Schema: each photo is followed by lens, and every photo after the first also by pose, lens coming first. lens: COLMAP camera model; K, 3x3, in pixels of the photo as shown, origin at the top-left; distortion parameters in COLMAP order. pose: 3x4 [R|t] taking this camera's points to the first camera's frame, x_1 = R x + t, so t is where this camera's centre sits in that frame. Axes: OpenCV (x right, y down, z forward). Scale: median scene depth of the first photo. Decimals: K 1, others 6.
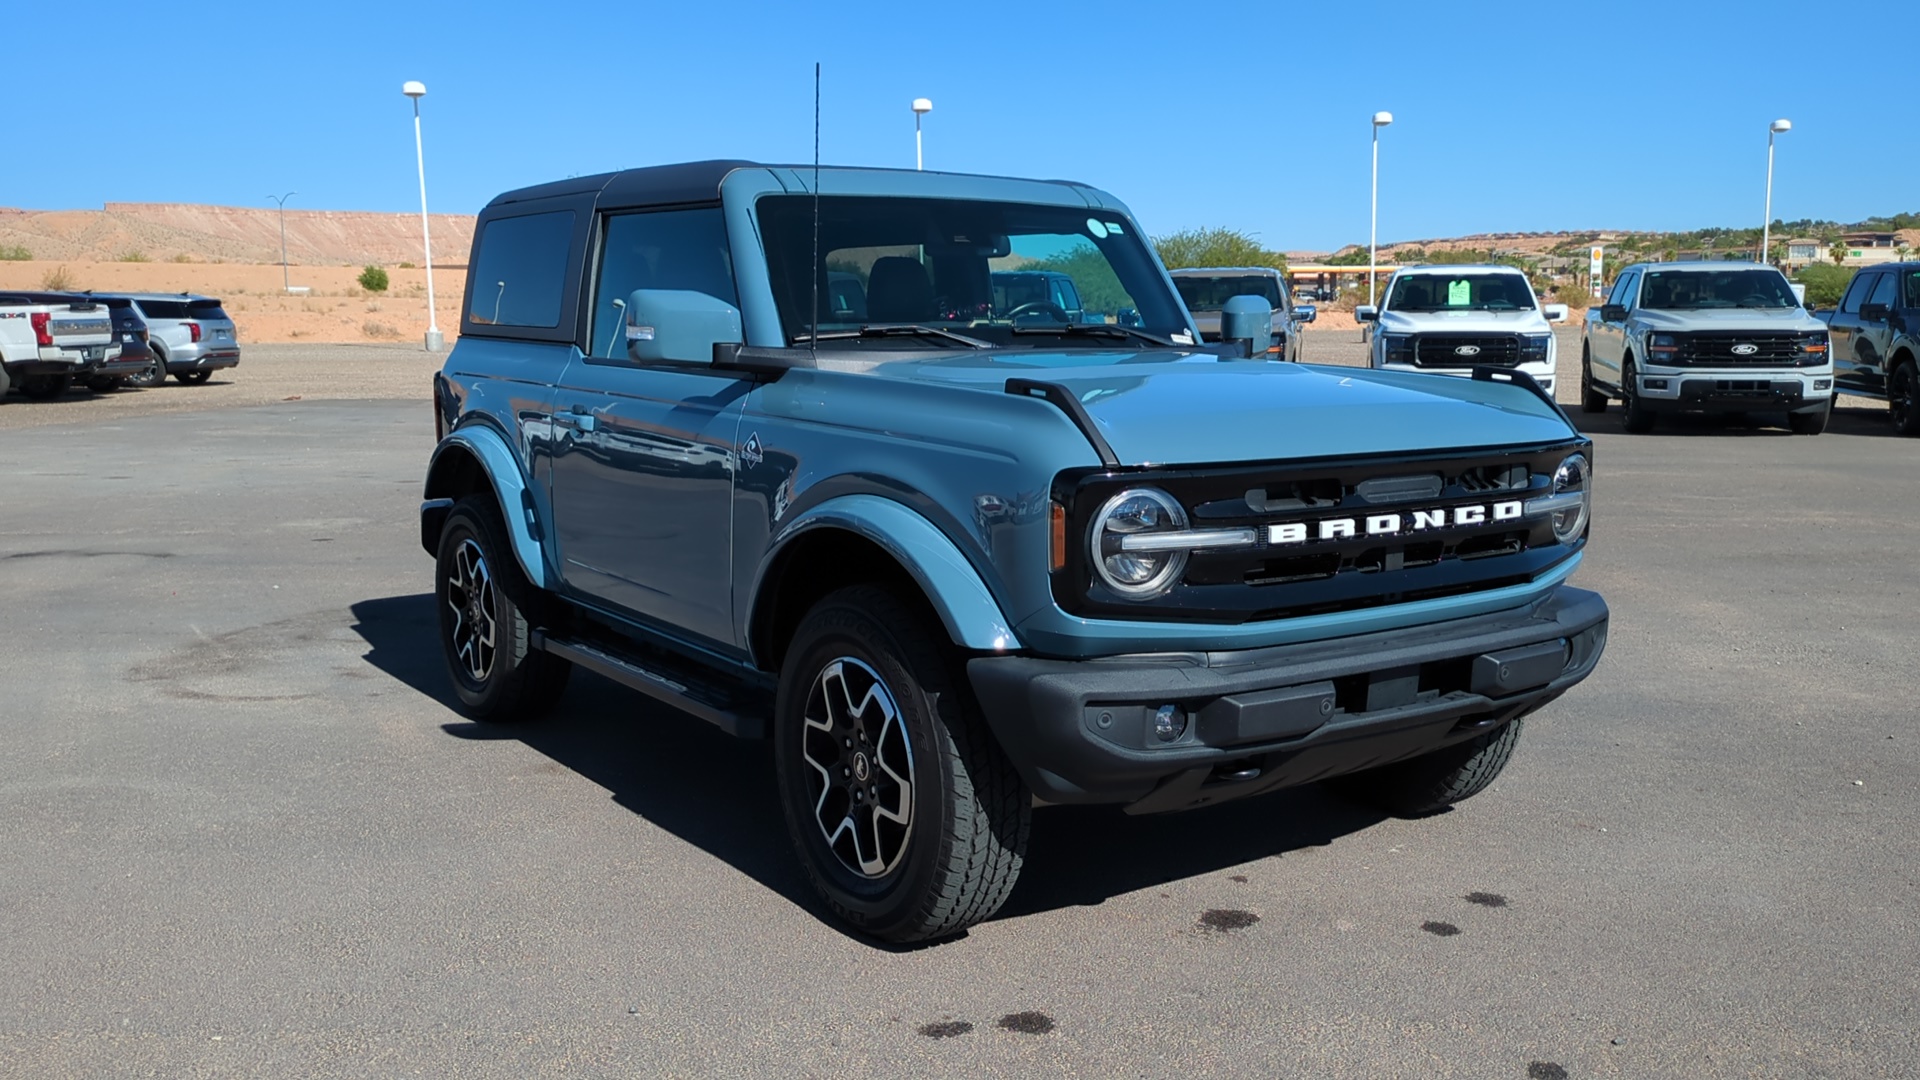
lens RADIAL K [[1664.1, 0, 982.7], [0, 1664.1, 536.8], [0, 0, 1]] dist [0.058920, -0.066141]
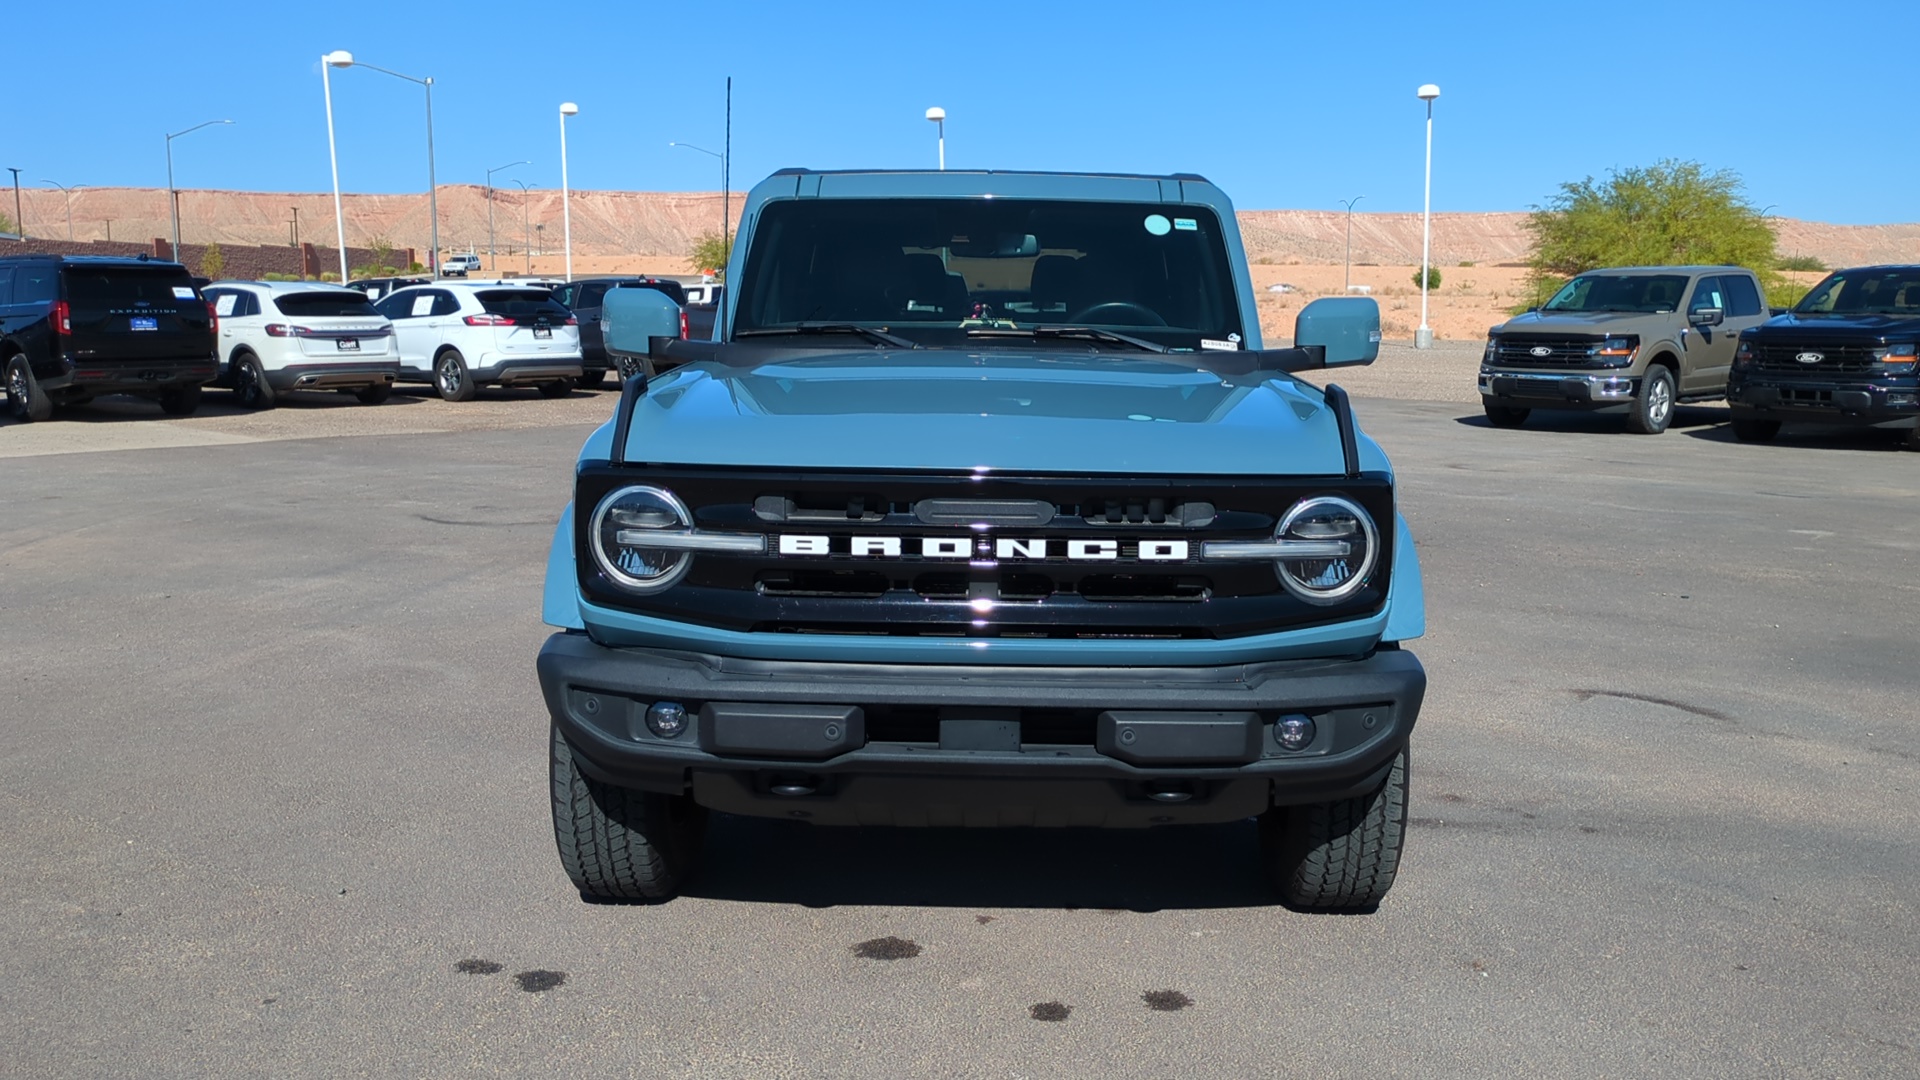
lens RADIAL K [[1664.1, 0, 982.7], [0, 1664.1, 536.8], [0, 0, 1]] dist [0.058920, -0.066141]
pose [[0.812247, 0.090407, -0.576265, 0.760308], [-0.089870, 0.995516, 0.029509, -0.041155], [0.576349, 0.027820, 0.816730, 0.258448]]
